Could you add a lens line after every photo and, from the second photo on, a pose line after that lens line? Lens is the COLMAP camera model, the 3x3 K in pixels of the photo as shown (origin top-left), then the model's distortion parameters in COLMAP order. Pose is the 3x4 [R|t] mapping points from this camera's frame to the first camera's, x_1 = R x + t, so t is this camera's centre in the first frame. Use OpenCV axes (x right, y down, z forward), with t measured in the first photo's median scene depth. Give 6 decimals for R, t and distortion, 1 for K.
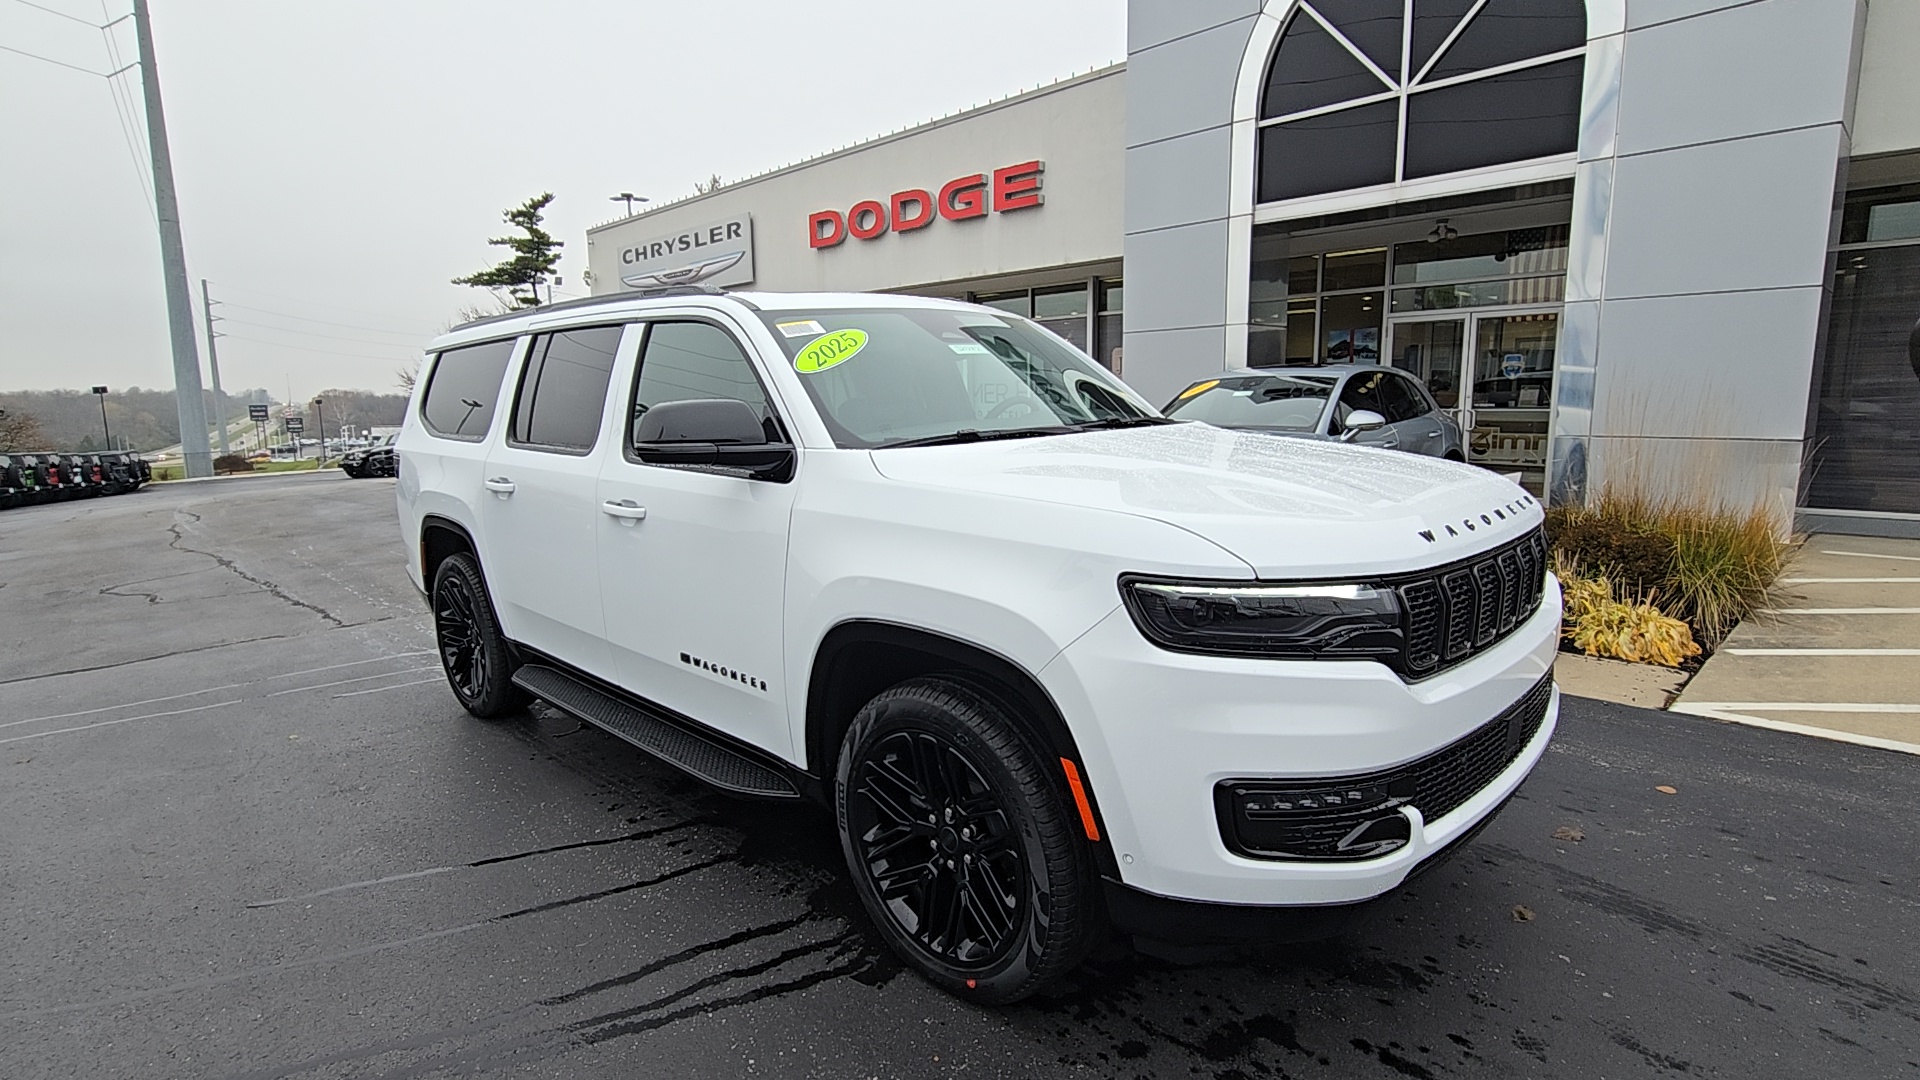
lens RADIAL K [[967.4, 0, 947.4], [0, 967.4, 535.2], [0, 0, 1]] dist [0.000134, 0.000424]
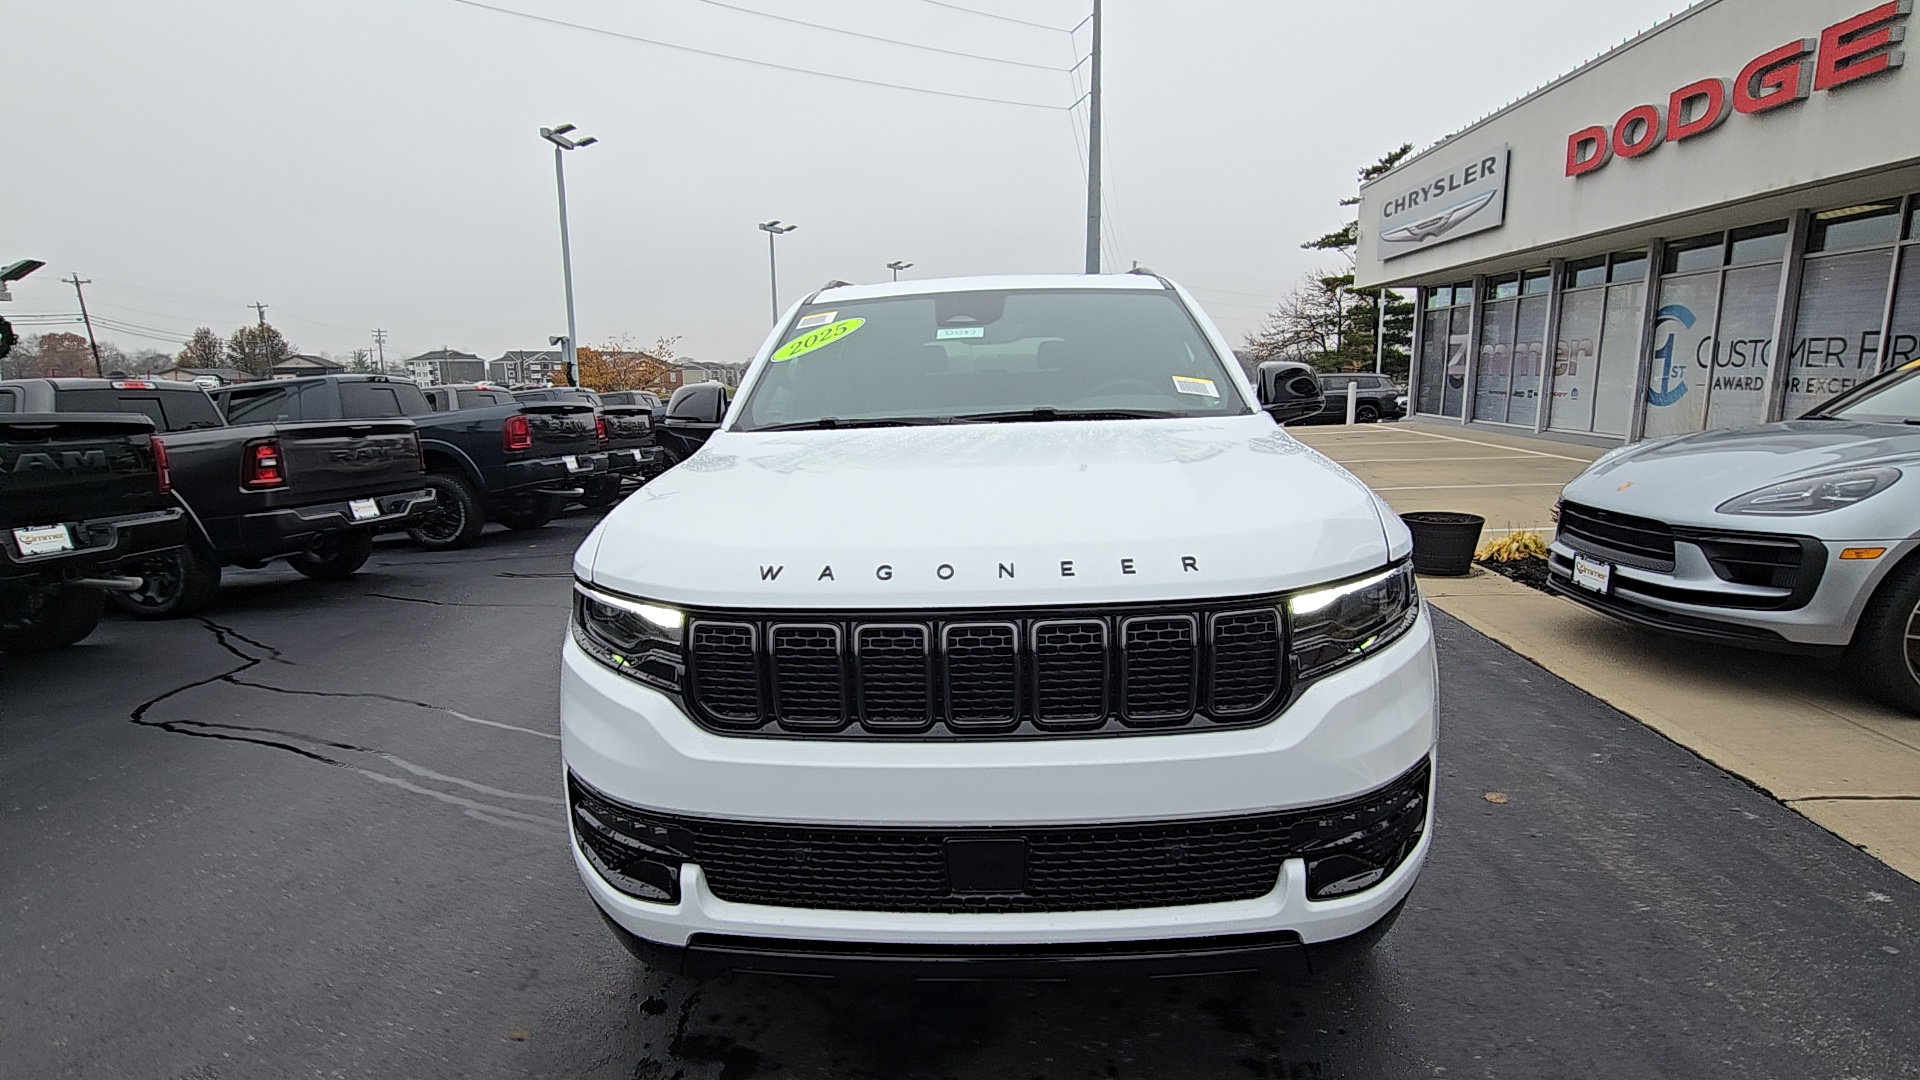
lens RADIAL K [[967.4, 0, 952.3], [0, 967.4, 541.7], [0, 0, 1]] dist [0.000134, 0.000424]
pose [[0.676404, 0.134145, -0.724212, 0.140854], [-0.099624, 0.990901, 0.090496, -0.013693], [0.729762, 0.010936, 0.683614, 0.065497]]
